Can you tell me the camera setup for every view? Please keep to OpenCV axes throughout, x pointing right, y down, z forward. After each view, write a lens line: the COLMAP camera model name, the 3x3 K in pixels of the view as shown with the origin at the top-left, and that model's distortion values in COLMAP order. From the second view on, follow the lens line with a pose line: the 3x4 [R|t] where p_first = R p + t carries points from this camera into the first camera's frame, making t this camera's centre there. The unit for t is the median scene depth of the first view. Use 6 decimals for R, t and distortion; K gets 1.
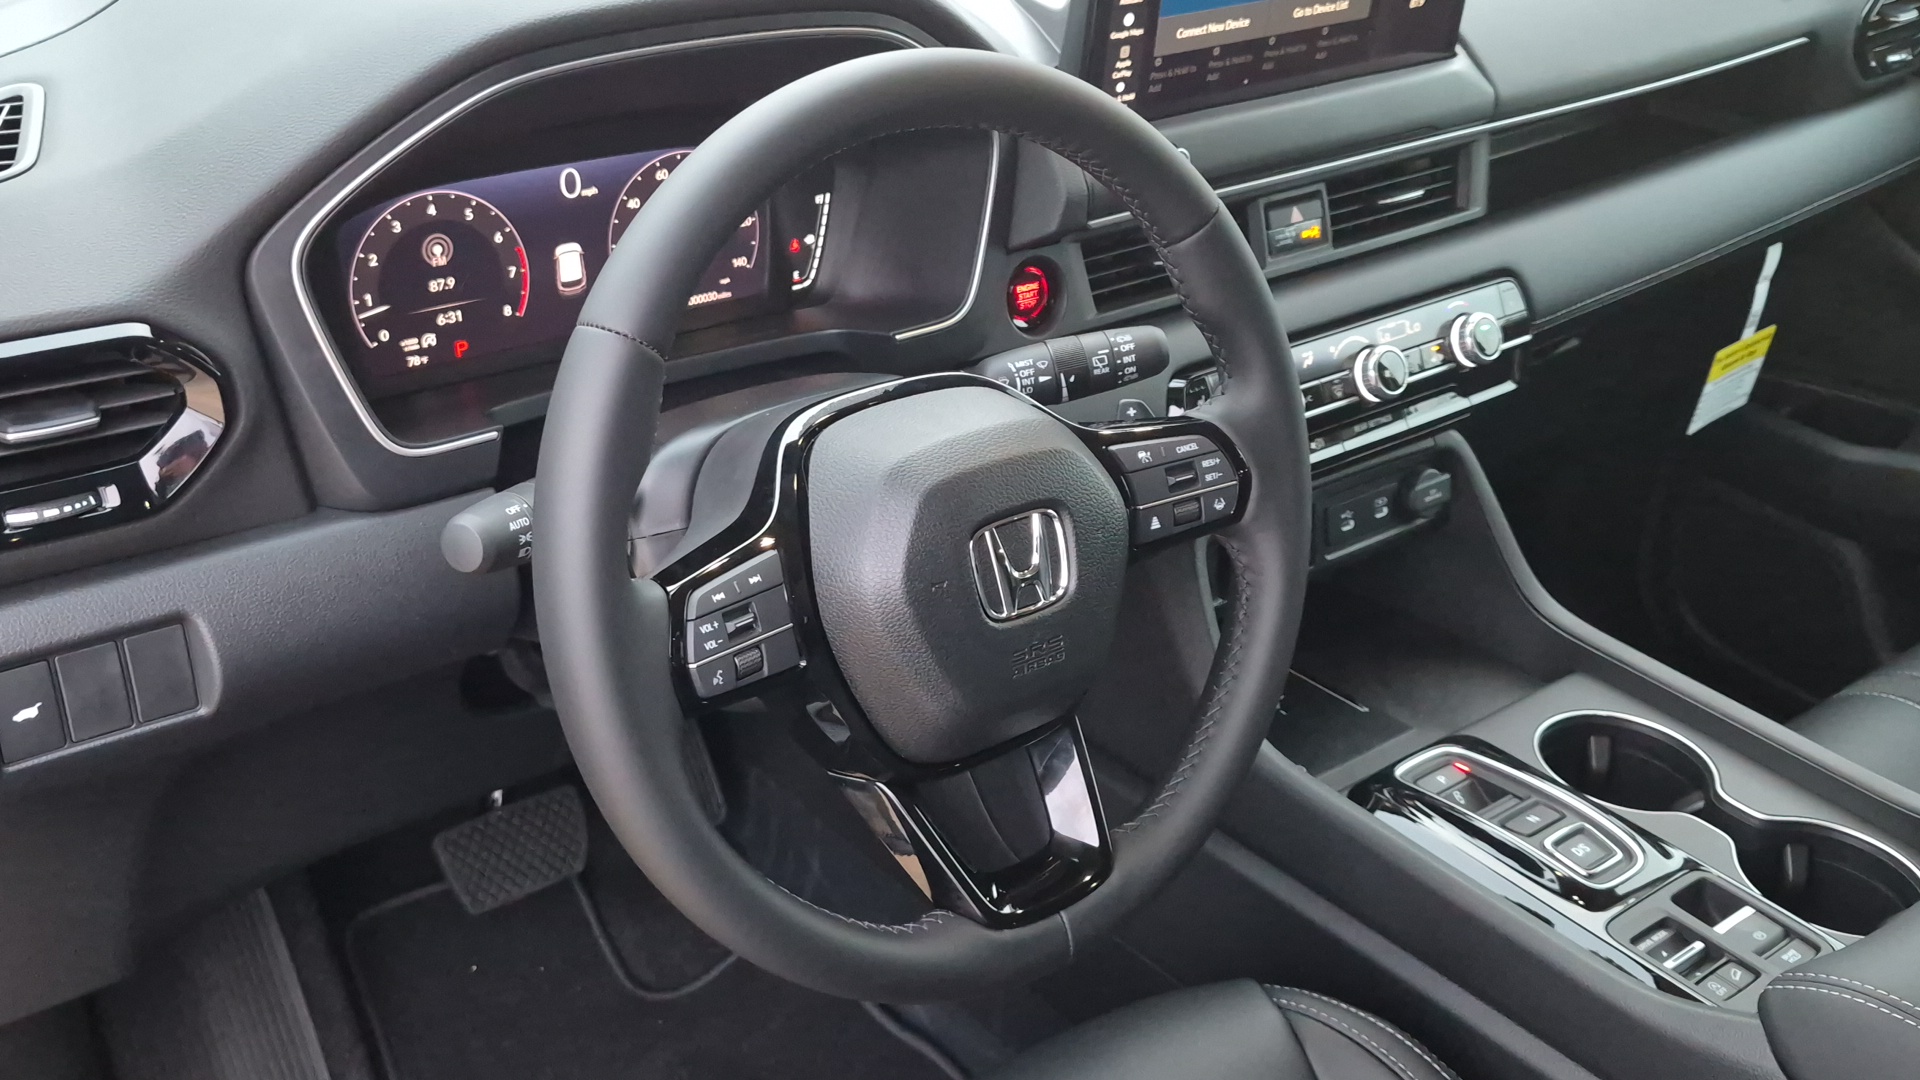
lens RADIAL K [[2013.5, 0, 960.0], [0, 2013.5, 540.0], [0, 0, 1]] dist [0.080149, -0.007106]
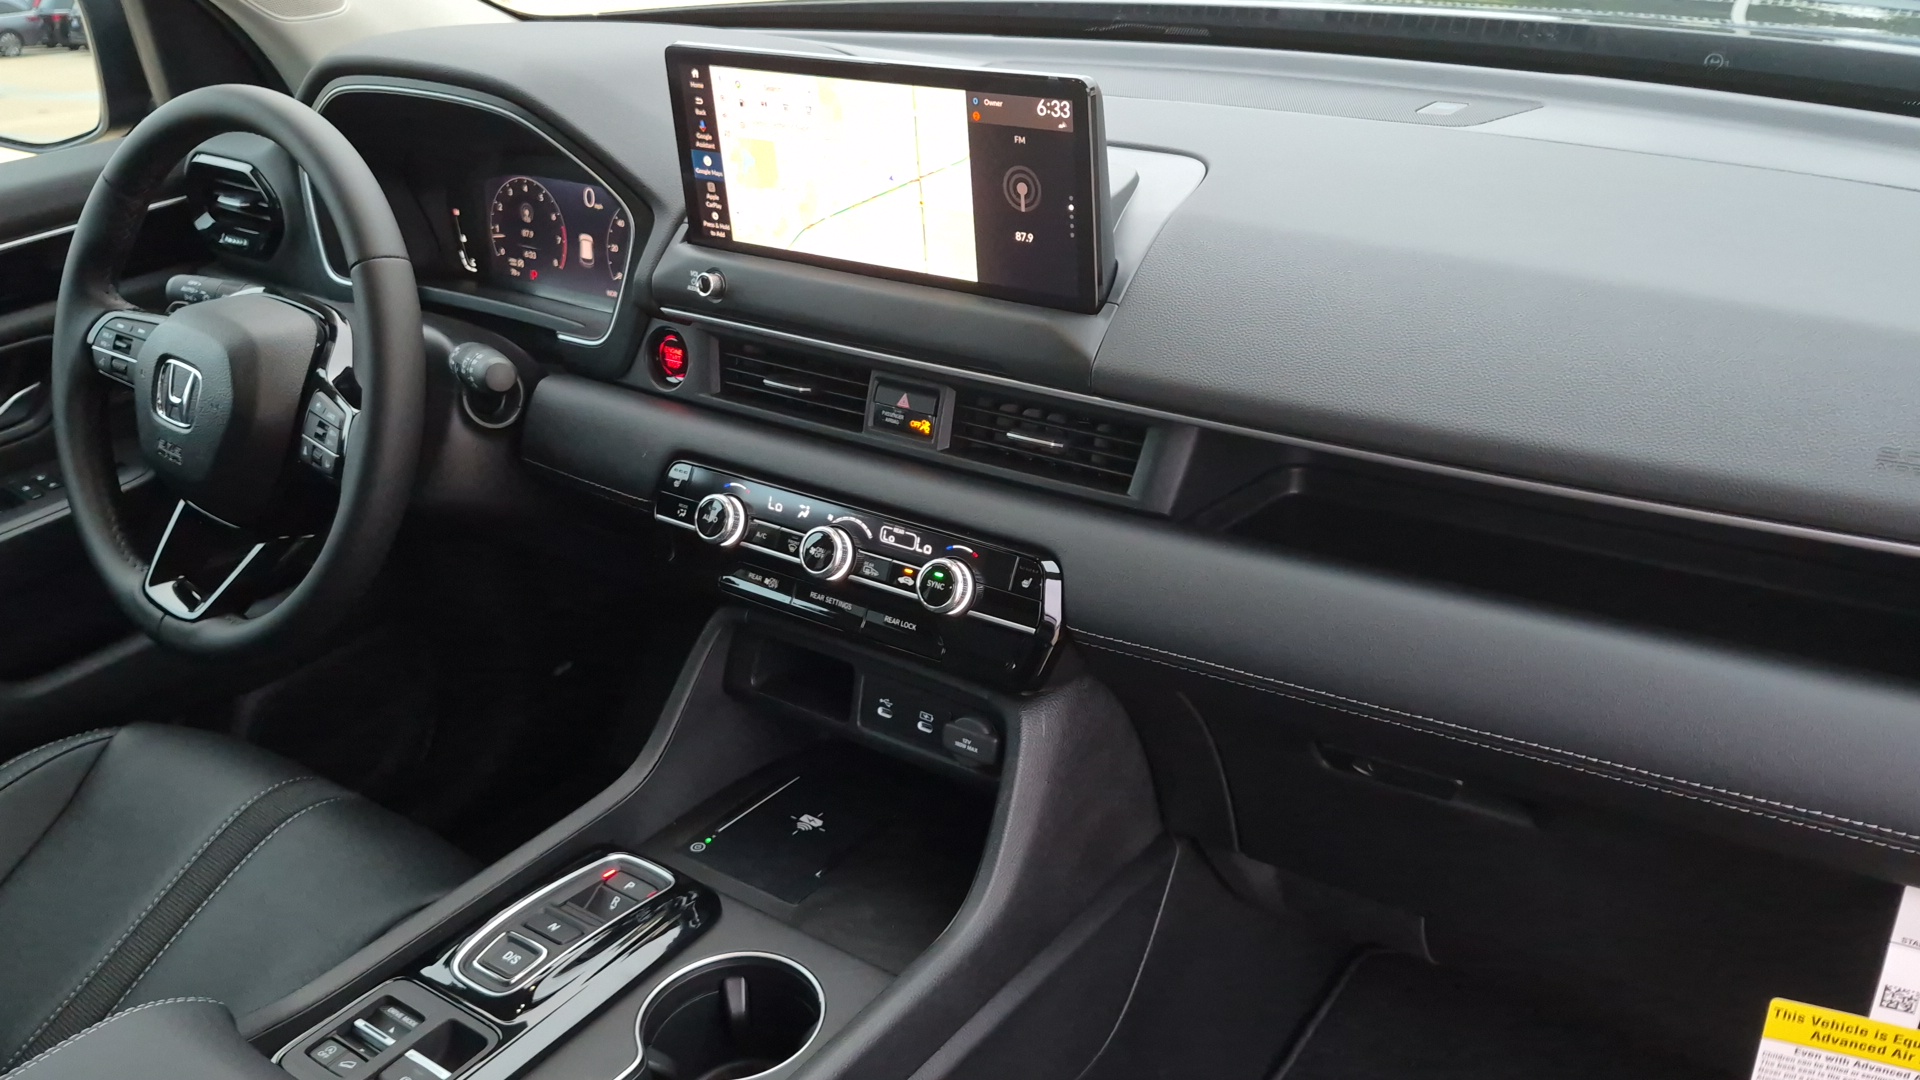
lens RADIAL K [[1642.1, 0, 960.0], [0, 1642.1, 540.0], [0, 0, 1]] dist [0.067406, -0.096709]
pose [[0.239587, 0.358701, -0.902182, 1.112436], [-0.403187, 0.882088, 0.243640, -0.364113], [0.883198, 0.305375, 0.355961, 0.863468]]
